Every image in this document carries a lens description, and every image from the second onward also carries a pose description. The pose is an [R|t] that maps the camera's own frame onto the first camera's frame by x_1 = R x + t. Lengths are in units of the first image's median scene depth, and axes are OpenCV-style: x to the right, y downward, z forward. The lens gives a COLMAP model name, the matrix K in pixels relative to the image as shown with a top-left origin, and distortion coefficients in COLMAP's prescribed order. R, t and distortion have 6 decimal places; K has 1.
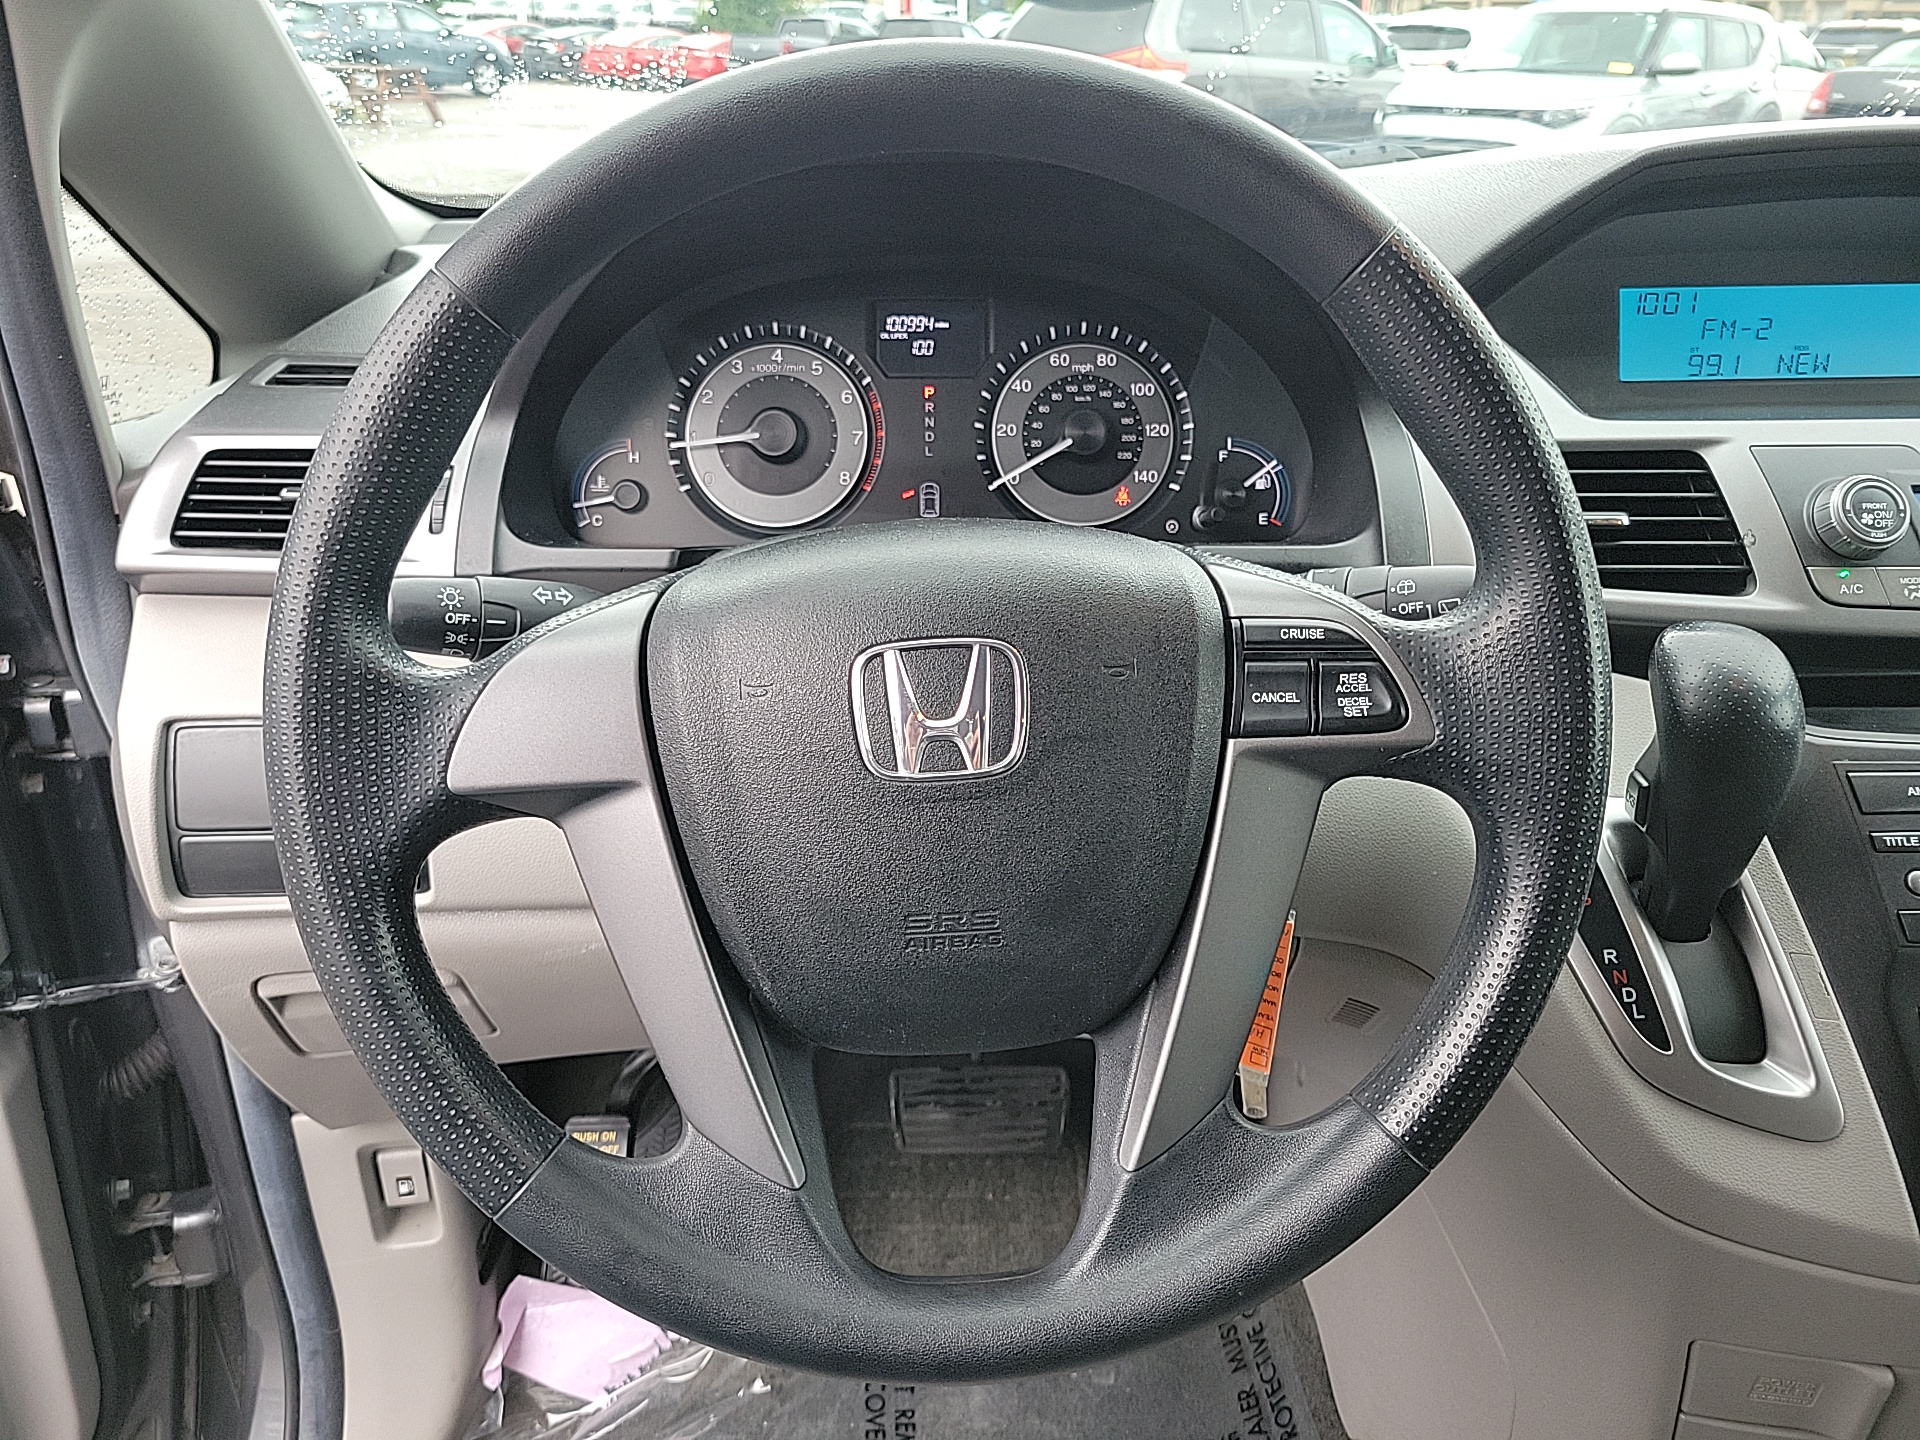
lens RADIAL K [[1440.5, 0, 941.4], [0, 1440.5, 700.7], [0, 0, 1]] dist [0.047098, -0.034319]
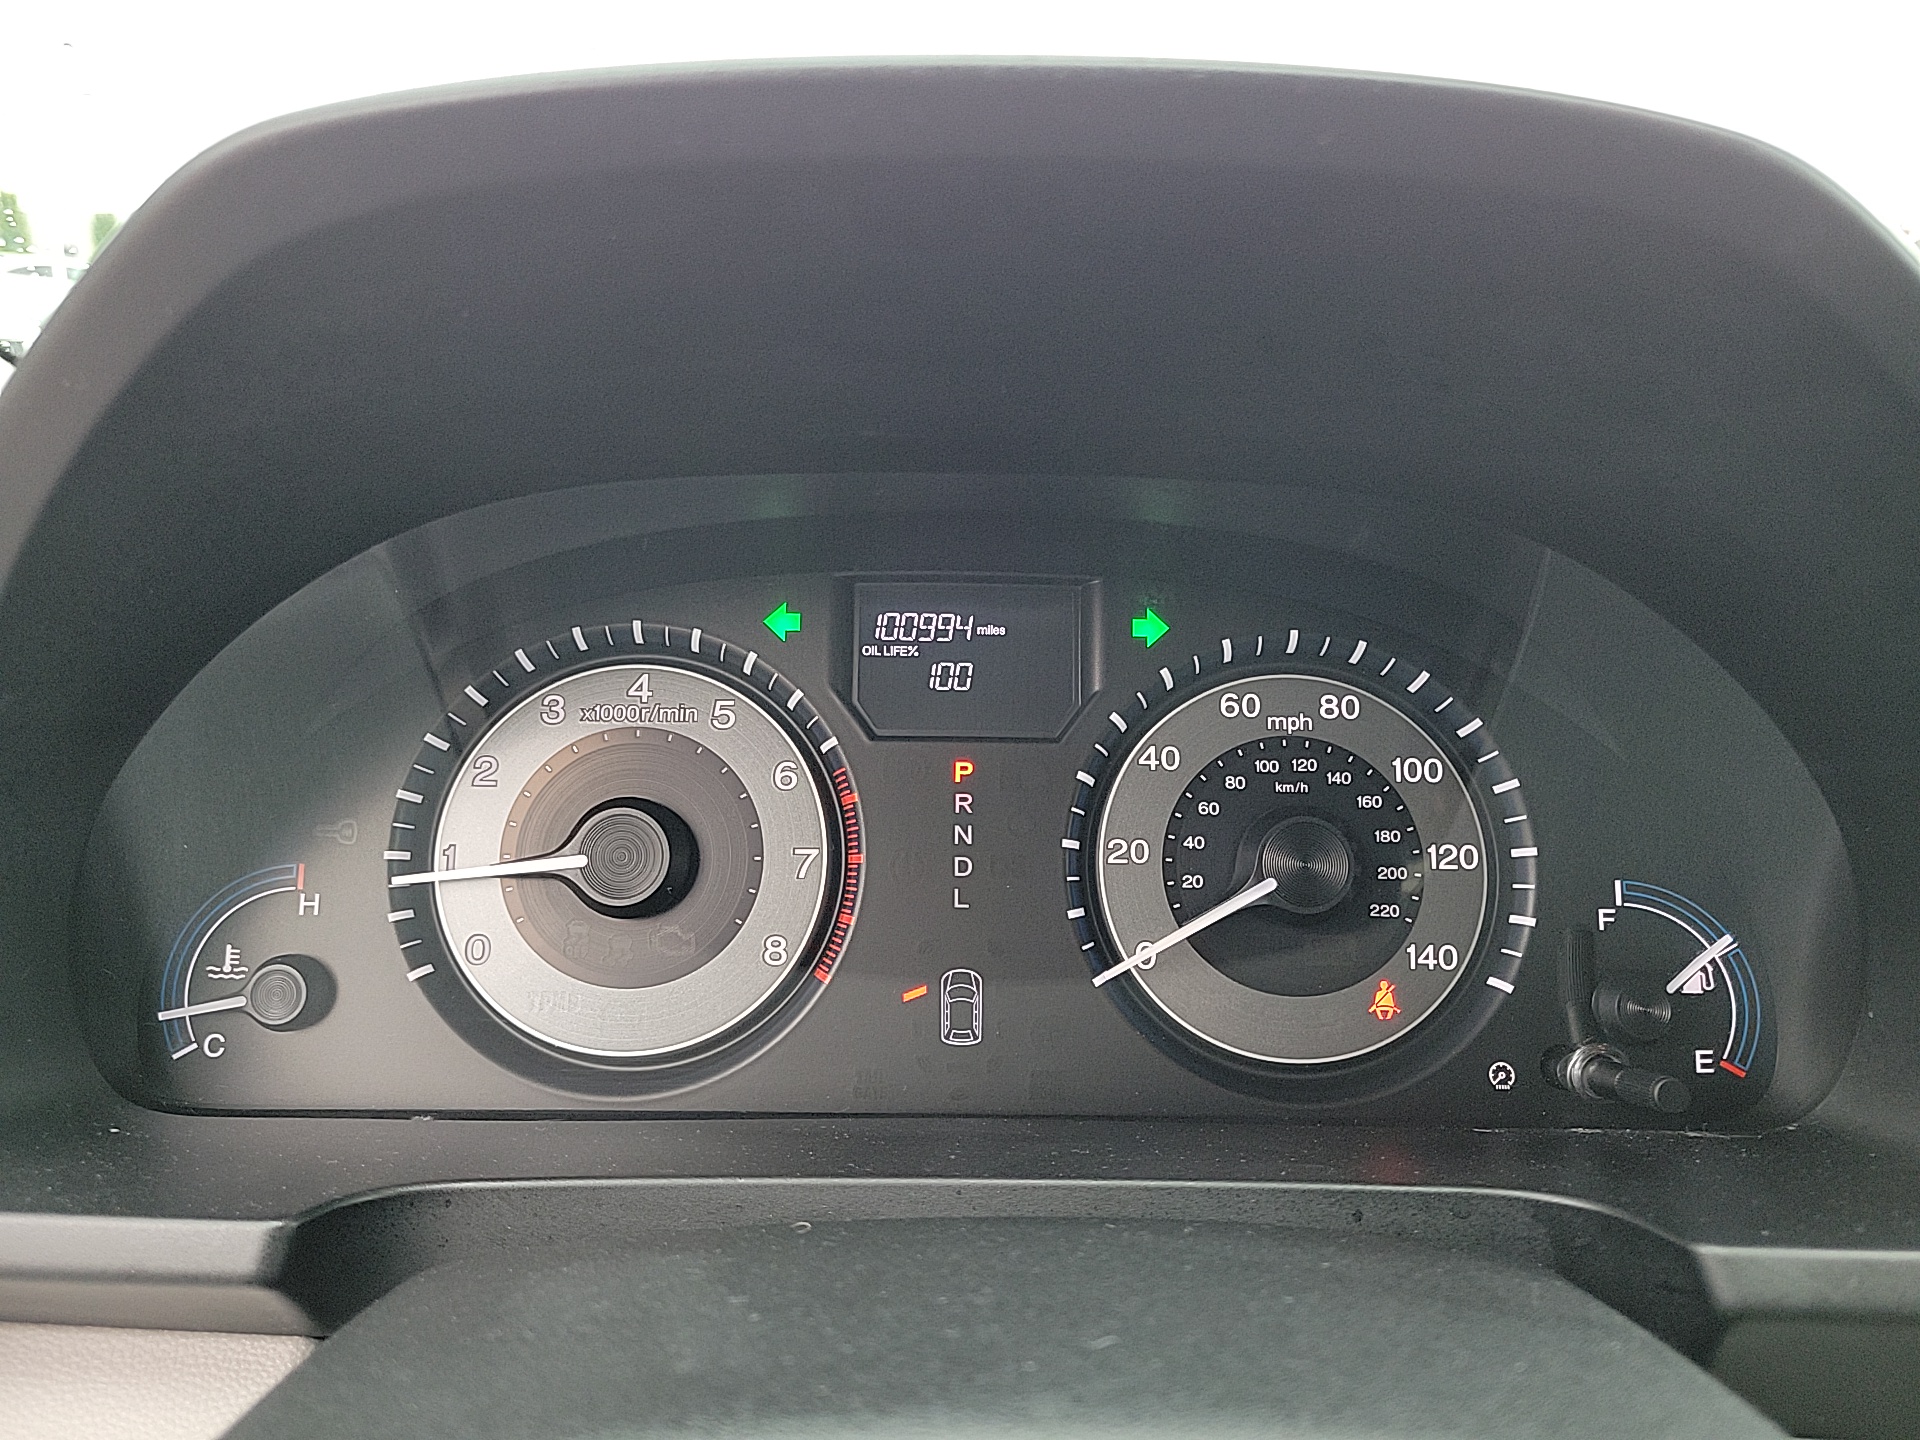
lens RADIAL K [[1440.5, 0, 948.2], [0, 1440.5, 708.8], [0, 0, 1]] dist [0.047098, -0.034319]
pose [[0.999810, 0.015014, 0.012399, -0.019450], [-0.012802, 0.986642, -0.162401, -0.158594], [-0.014672, 0.162212, 0.986647, 0.541257]]
